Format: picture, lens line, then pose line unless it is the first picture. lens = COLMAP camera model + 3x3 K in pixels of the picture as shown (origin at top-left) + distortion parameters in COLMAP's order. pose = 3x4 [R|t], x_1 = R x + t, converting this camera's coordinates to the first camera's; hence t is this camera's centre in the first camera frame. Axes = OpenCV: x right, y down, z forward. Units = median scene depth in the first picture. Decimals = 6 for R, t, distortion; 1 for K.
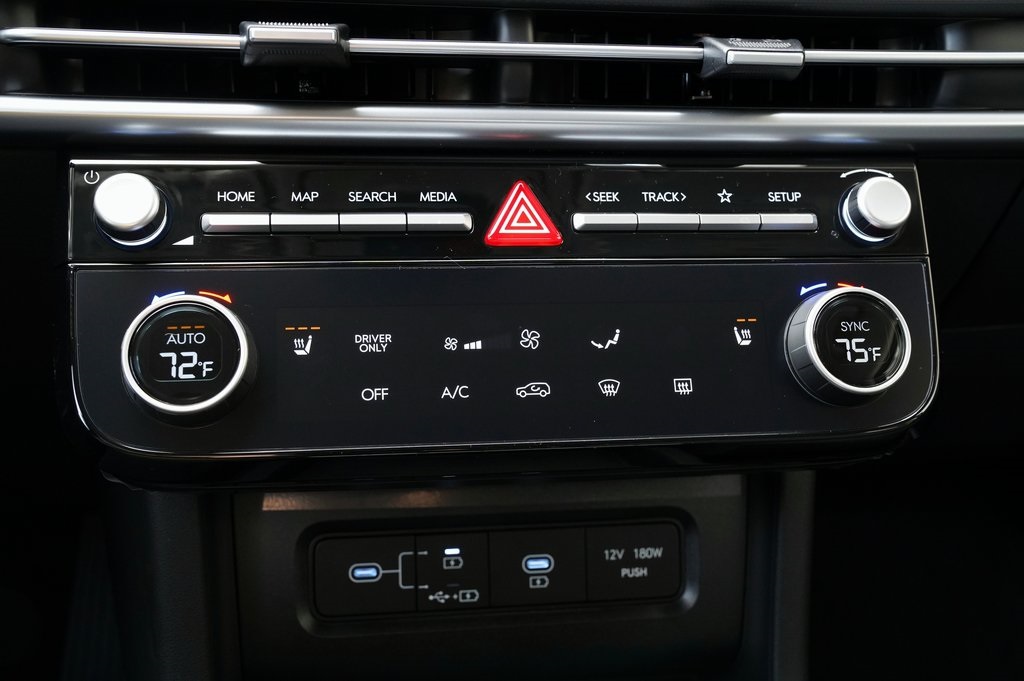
lens RADIAL K [[1109.9, 0, 532.4], [0, 1109.9, 348.6], [0, 0, 1]] dist [-0.013543, 0.000000]
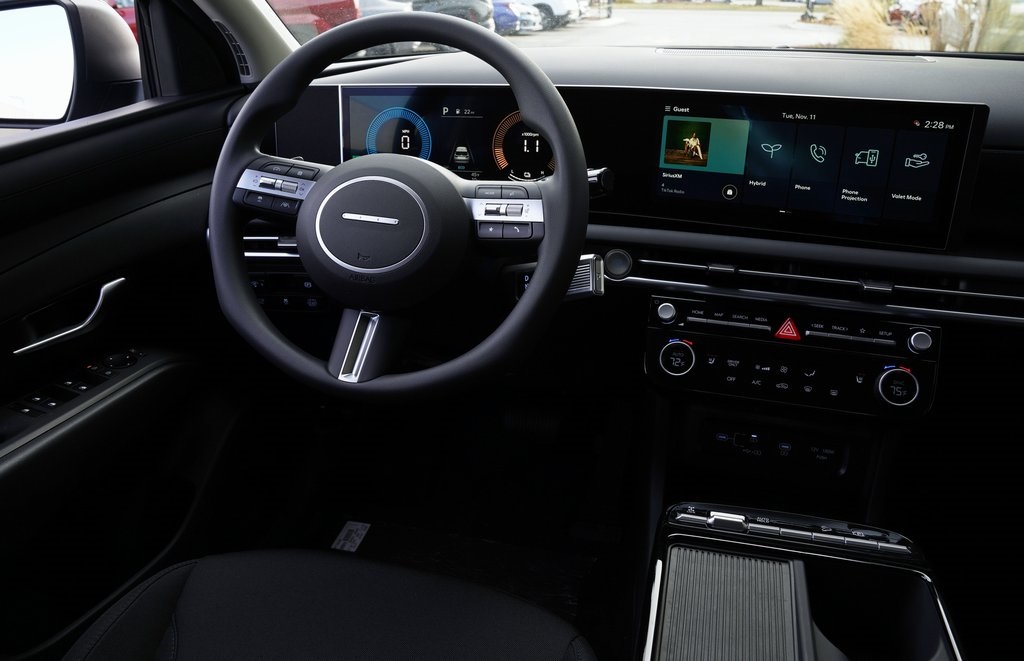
lens RADIAL K [[777.9, 0, 509.1], [0, 777.9, 327.6], [0, 0, 1]] dist [-0.091826, 0.048258]
pose [[0.882222, 0.139791, -0.449602, 0.269070], [-0.130285, 0.990102, 0.052194, -0.135915], [0.452448, 0.012530, 0.891703, -1.262310]]
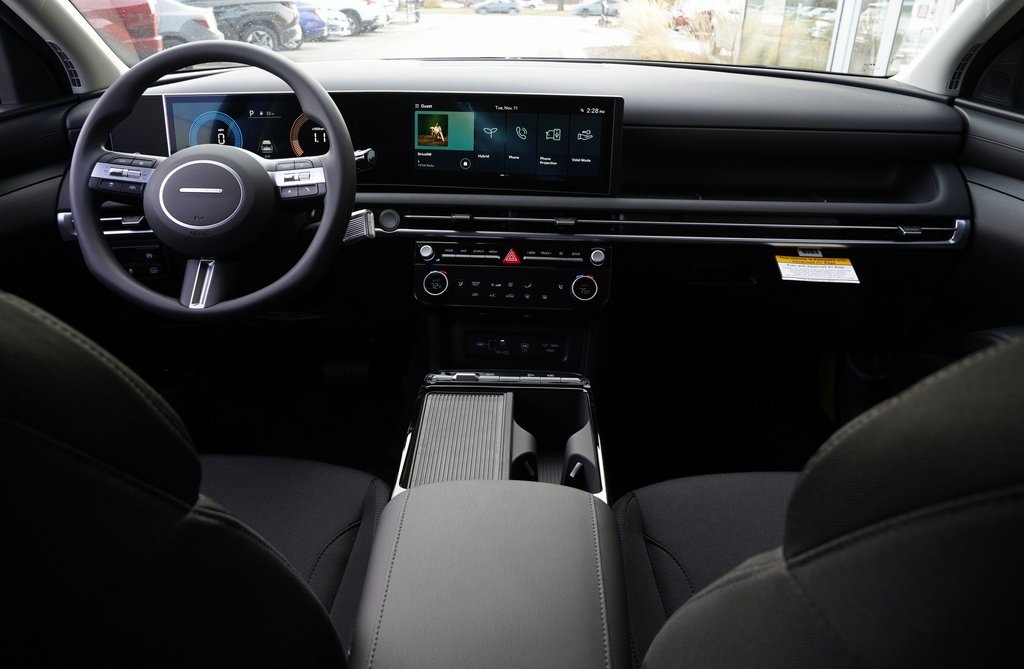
lens RADIAL K [[799.2, 0, 534.0], [0, 799.2, 344.2], [0, 0, 1]] dist [-0.117503, 0.061778]
pose [[0.971262, 0.062932, -0.229541, 0.830779], [-0.055585, 0.997718, 0.038340, 0.100848], [0.231430, -0.024480, 0.972543, -2.074546]]
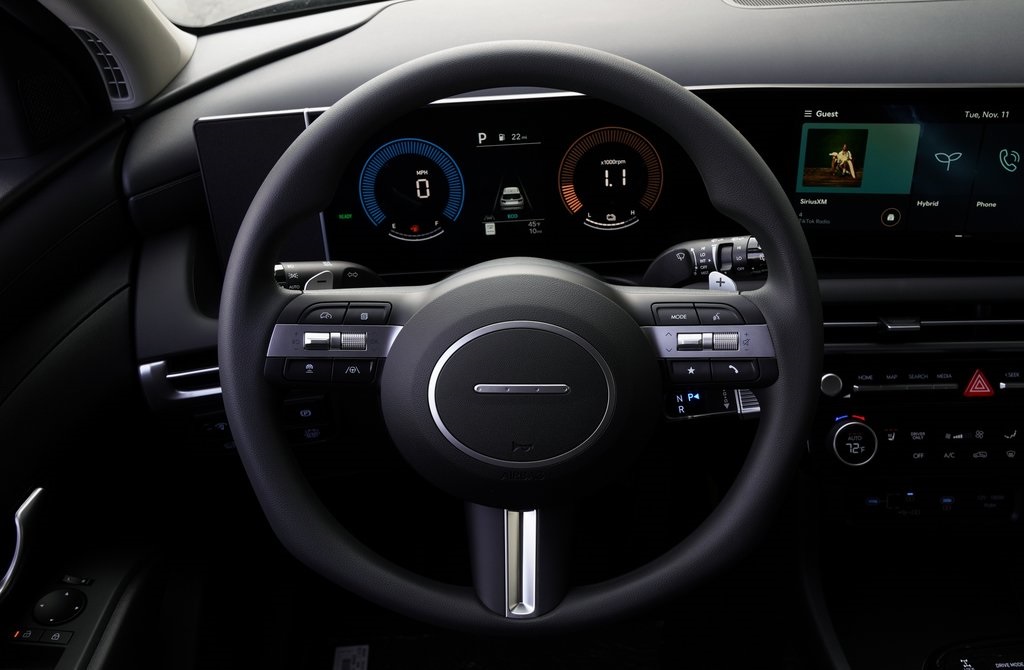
lens RADIAL K [[931.8, 0, 540.5], [0, 931.8, 374.7], [0, 0, 1]] dist [-0.057564, 0.078614]
pose [[0.982268, 0.036794, -0.183835, -0.600474], [0.004336, 0.975832, 0.218477, -0.602734], [0.187431, -0.215400, 0.958370, -1.173467]]
